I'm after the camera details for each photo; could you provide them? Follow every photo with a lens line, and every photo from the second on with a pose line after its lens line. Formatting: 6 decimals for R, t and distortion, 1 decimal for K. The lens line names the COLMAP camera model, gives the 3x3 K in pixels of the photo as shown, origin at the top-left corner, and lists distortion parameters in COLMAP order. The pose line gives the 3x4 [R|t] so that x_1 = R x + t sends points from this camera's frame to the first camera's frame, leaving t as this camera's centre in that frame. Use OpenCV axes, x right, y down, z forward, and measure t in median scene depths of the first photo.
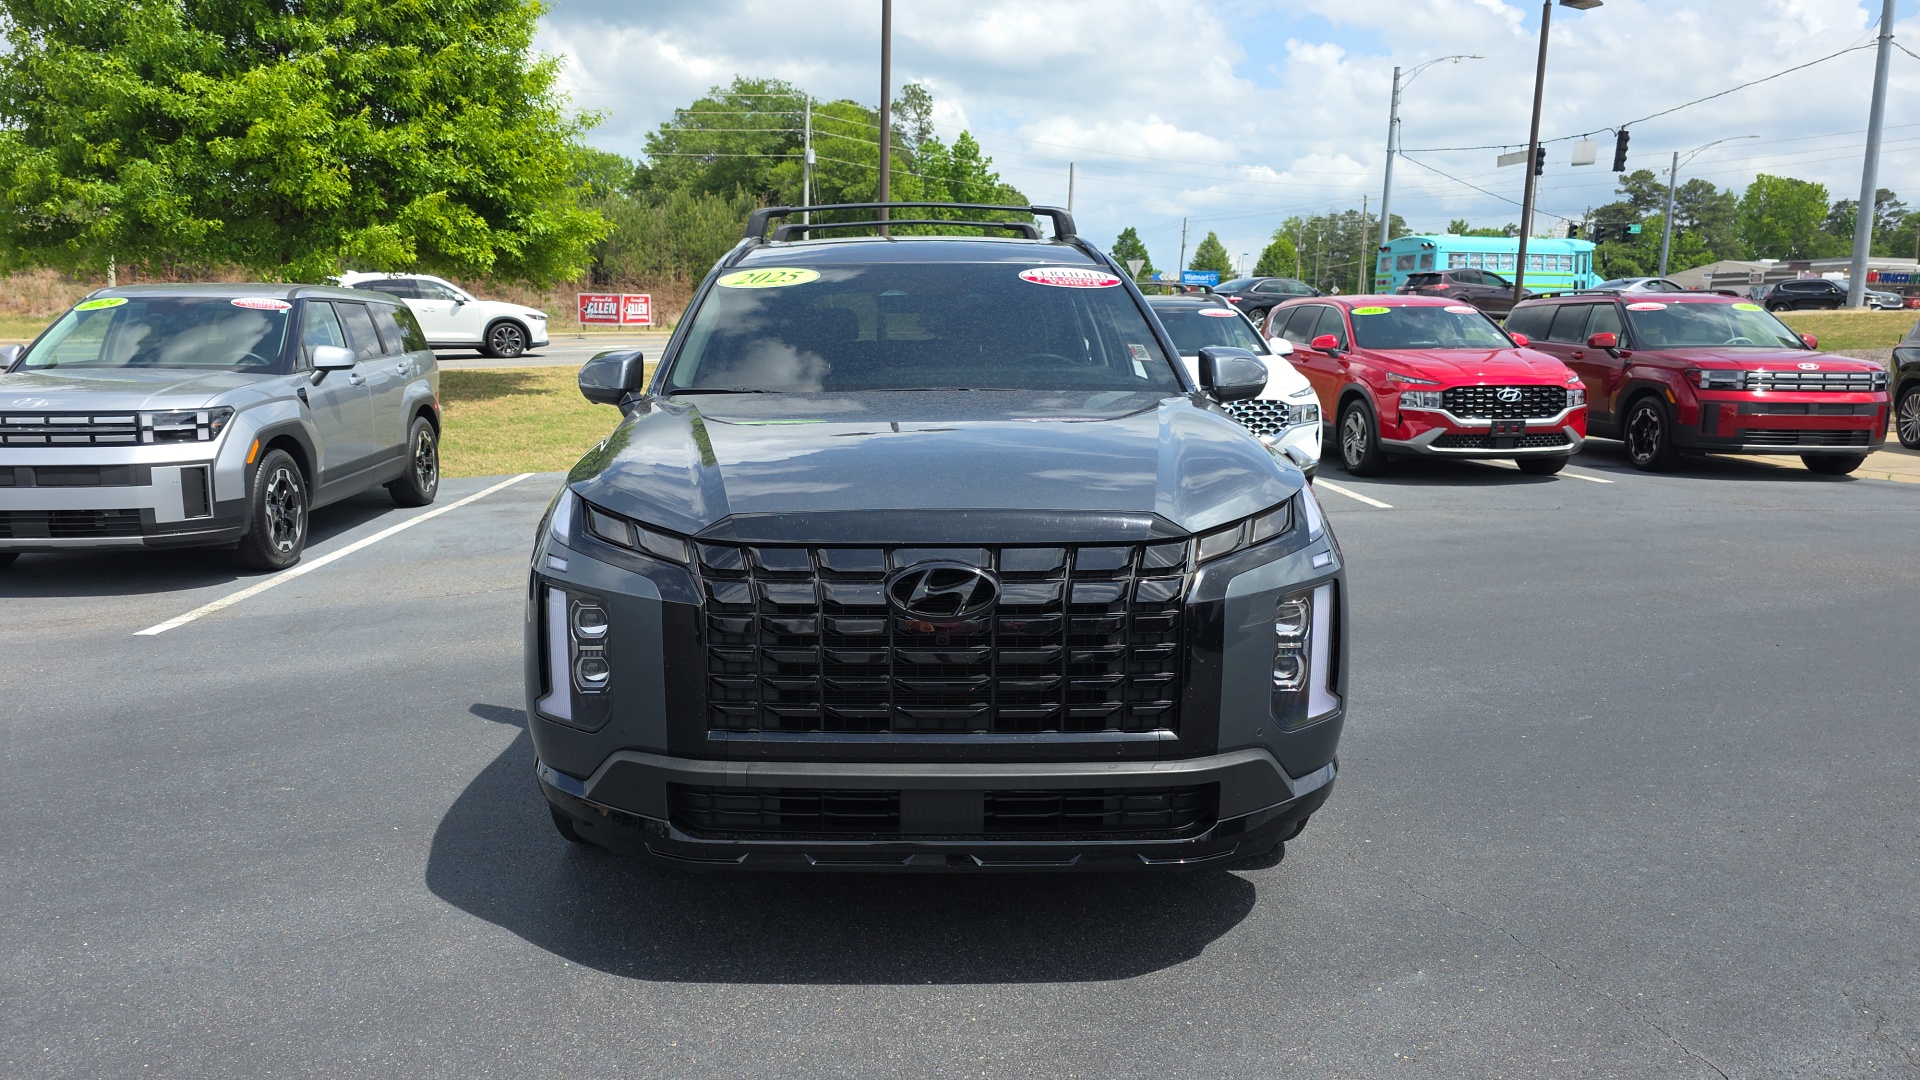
lens RADIAL K [[1316.8, 0, 921.8], [0, 1316.8, 569.5], [0, 0, 1]] dist [0.006458, 0.002188]
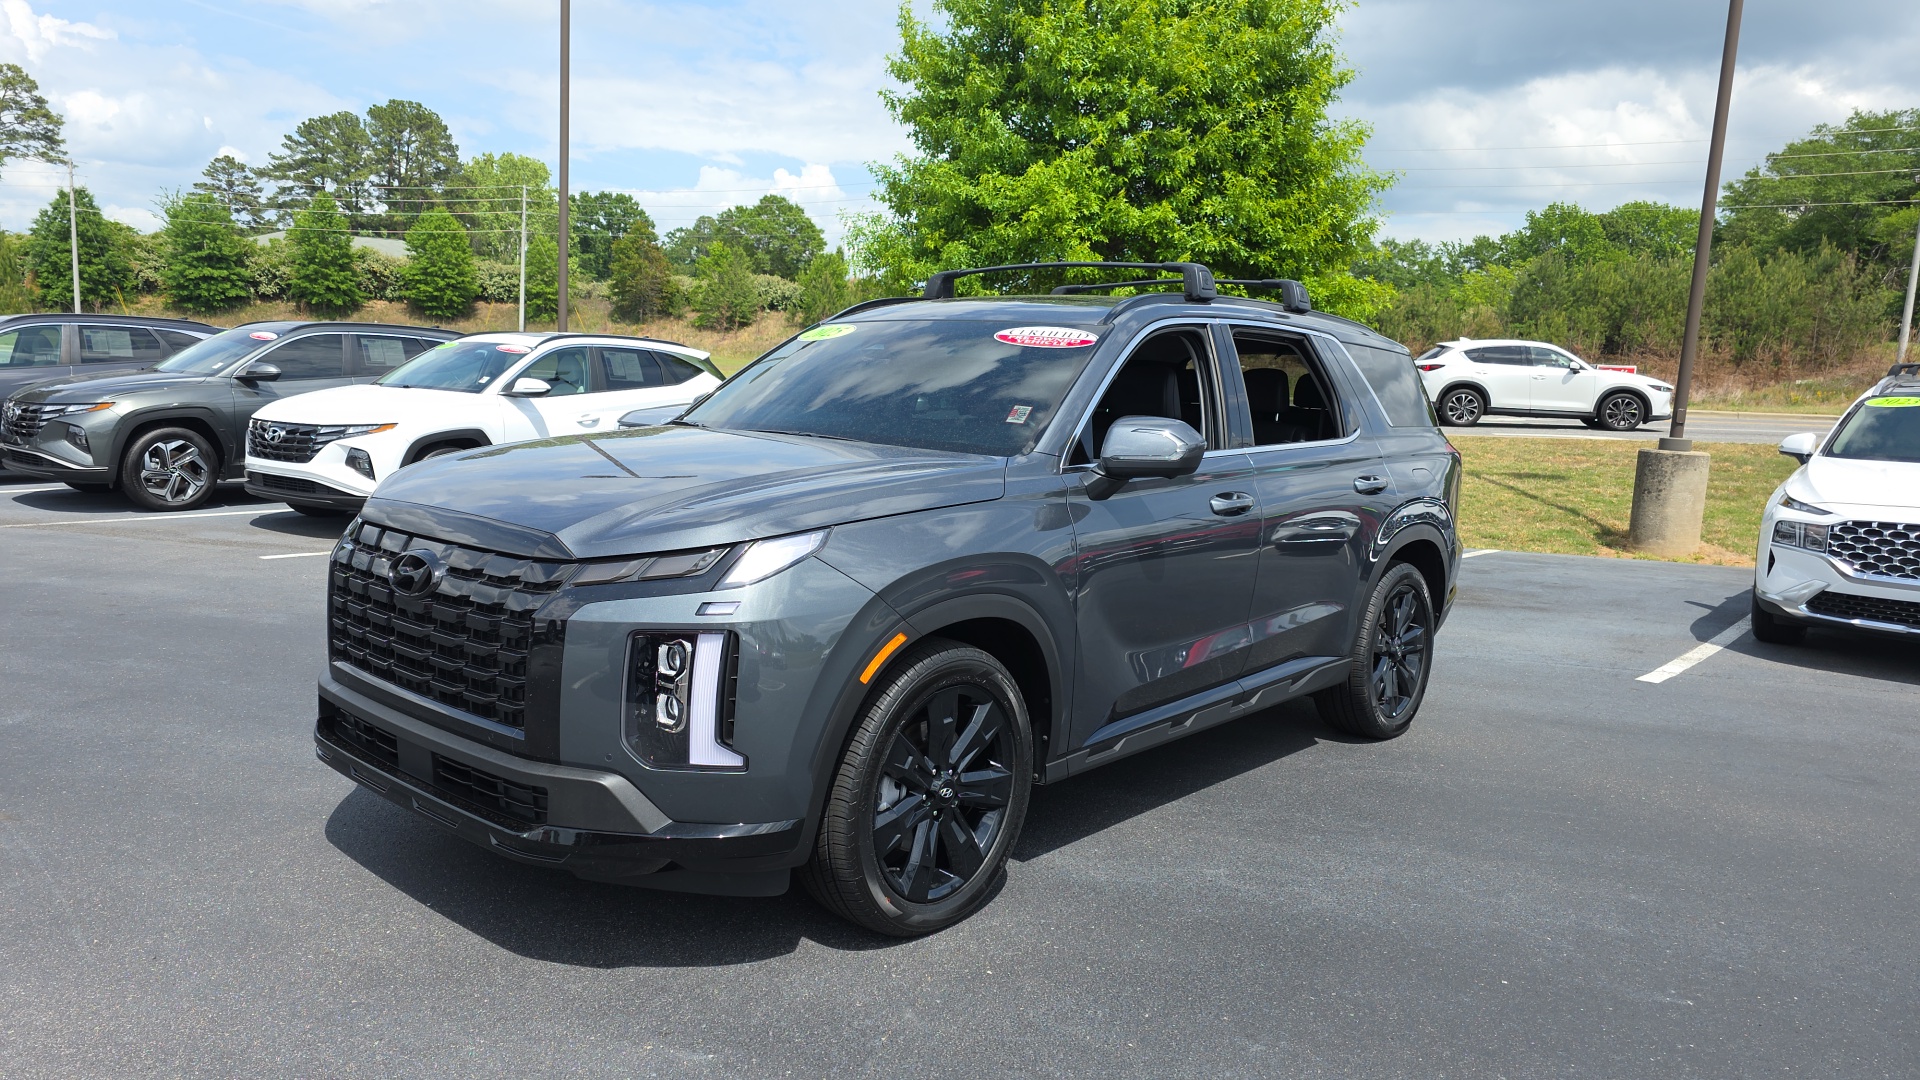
lens RADIAL K [[1319.7, 0, 871.2], [0, 1319.7, 542.3], [0, 0, 1]] dist [0.036230, -0.038325]
pose [[0.715539, 0.116450, -0.688798, 0.227228], [-0.164648, 0.986343, -0.004287, -0.014818], [0.678892, 0.116477, 0.724941, 0.076130]]
